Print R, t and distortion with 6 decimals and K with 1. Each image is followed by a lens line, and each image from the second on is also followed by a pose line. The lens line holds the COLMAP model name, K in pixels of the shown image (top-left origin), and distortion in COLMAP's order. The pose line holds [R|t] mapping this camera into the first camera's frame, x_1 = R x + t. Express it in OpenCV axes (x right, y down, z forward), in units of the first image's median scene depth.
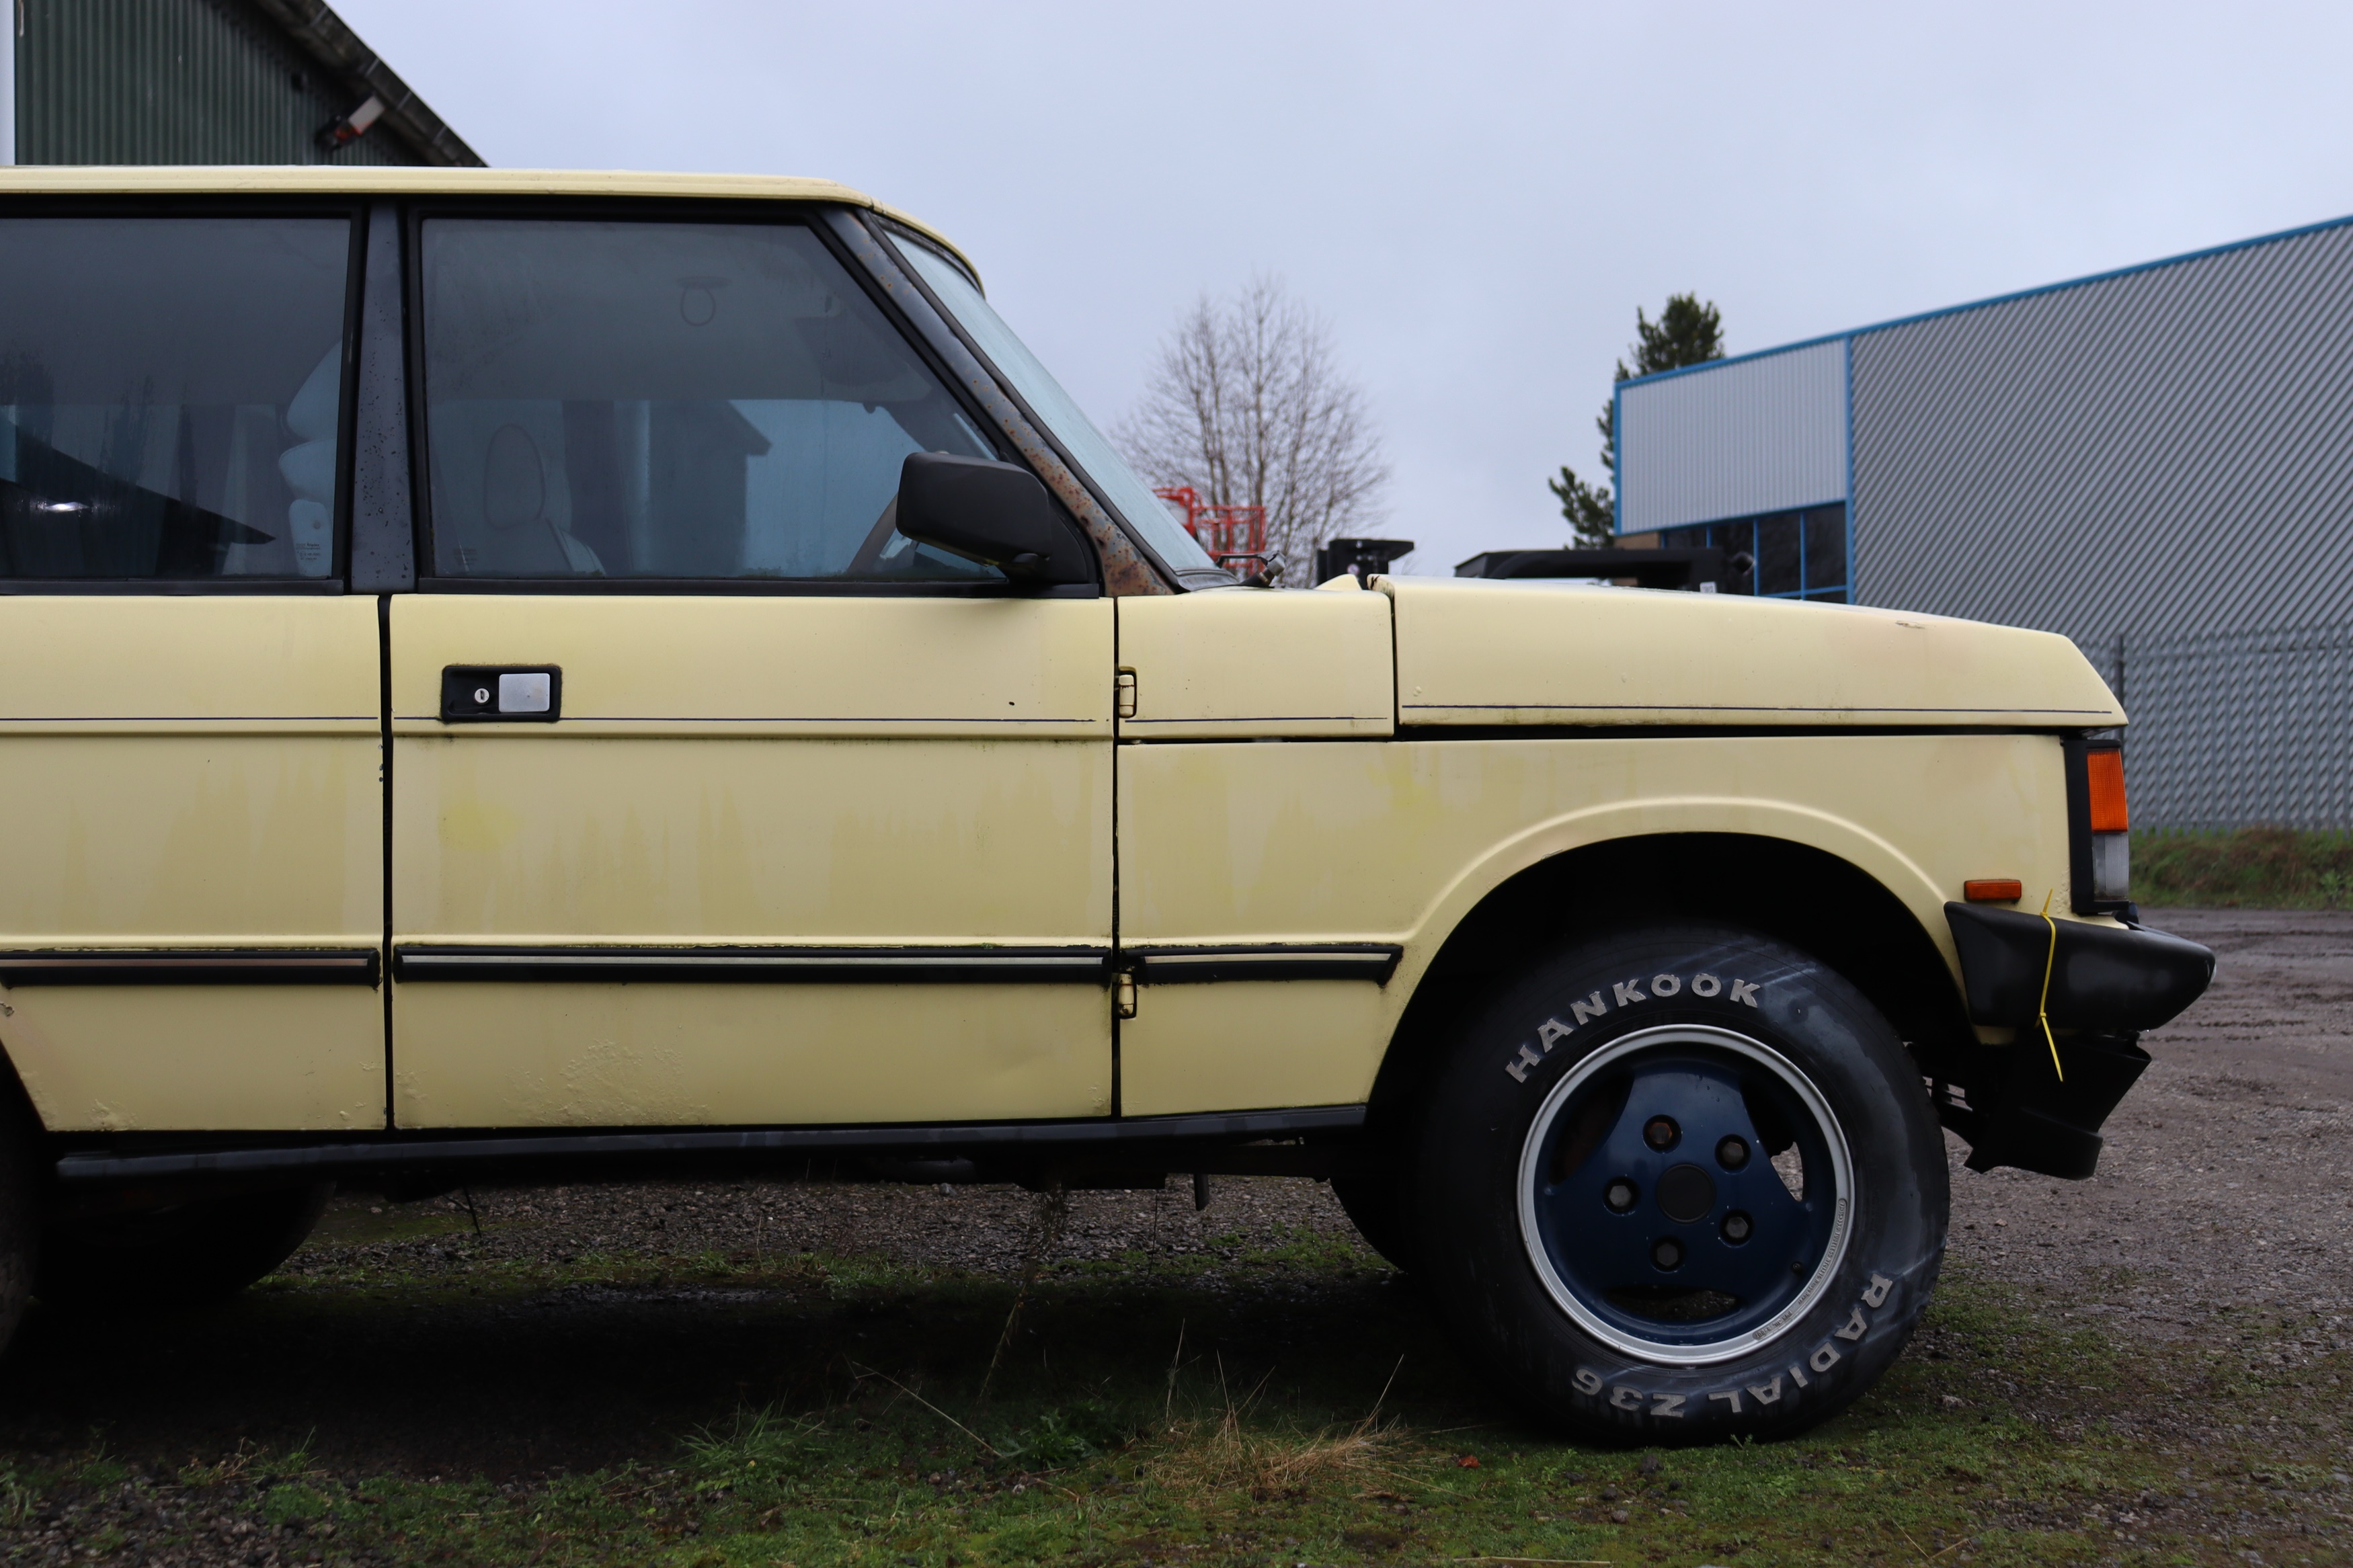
lens RADIAL K [[2446.3, 0, 1176.5], [0, 2446.3, 784.0], [0, 0, 1]] dist [-0.005052, 0.027672]
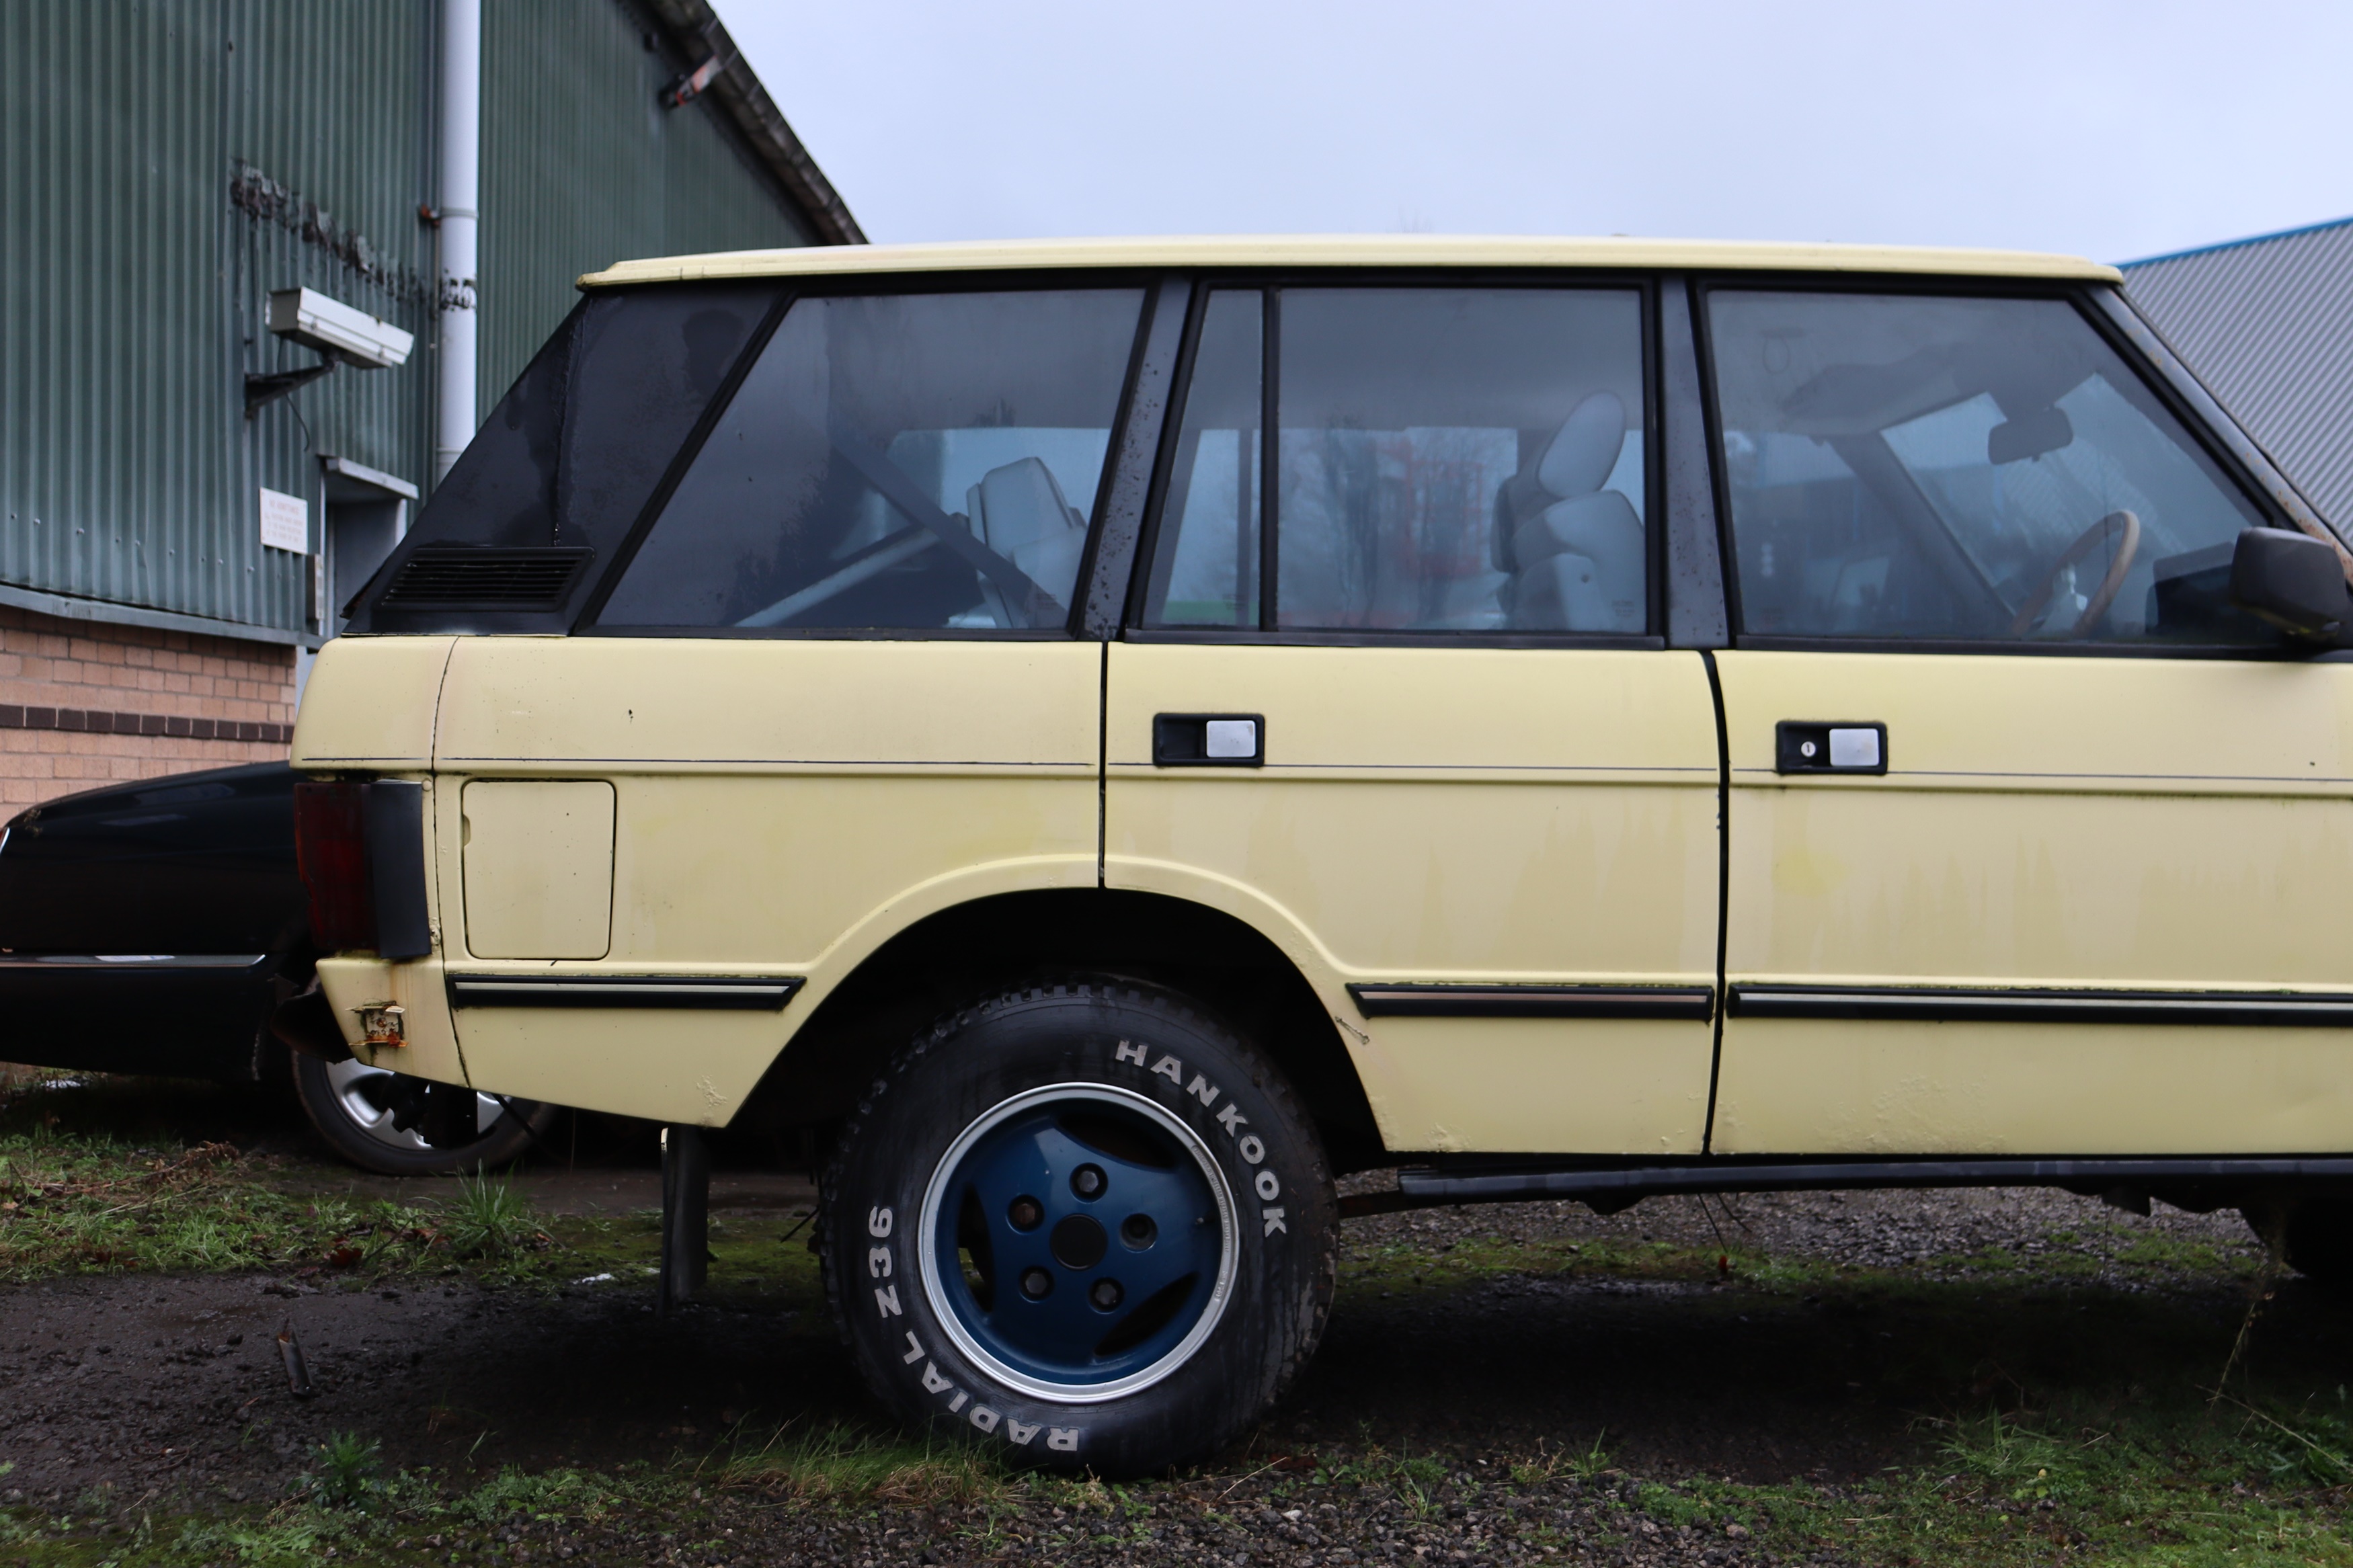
lens RADIAL K [[2443.4, 0, 1176.5], [0, 2443.4, 784.0], [0, 0, 1]] dist [-0.009955, 0.016891]
pose [[0.999838, 0.013779, -0.011603, -0.531250], [-0.013460, 0.999540, 0.027184, -0.044869], [0.011972, -0.027023, 0.999563, -0.060296]]
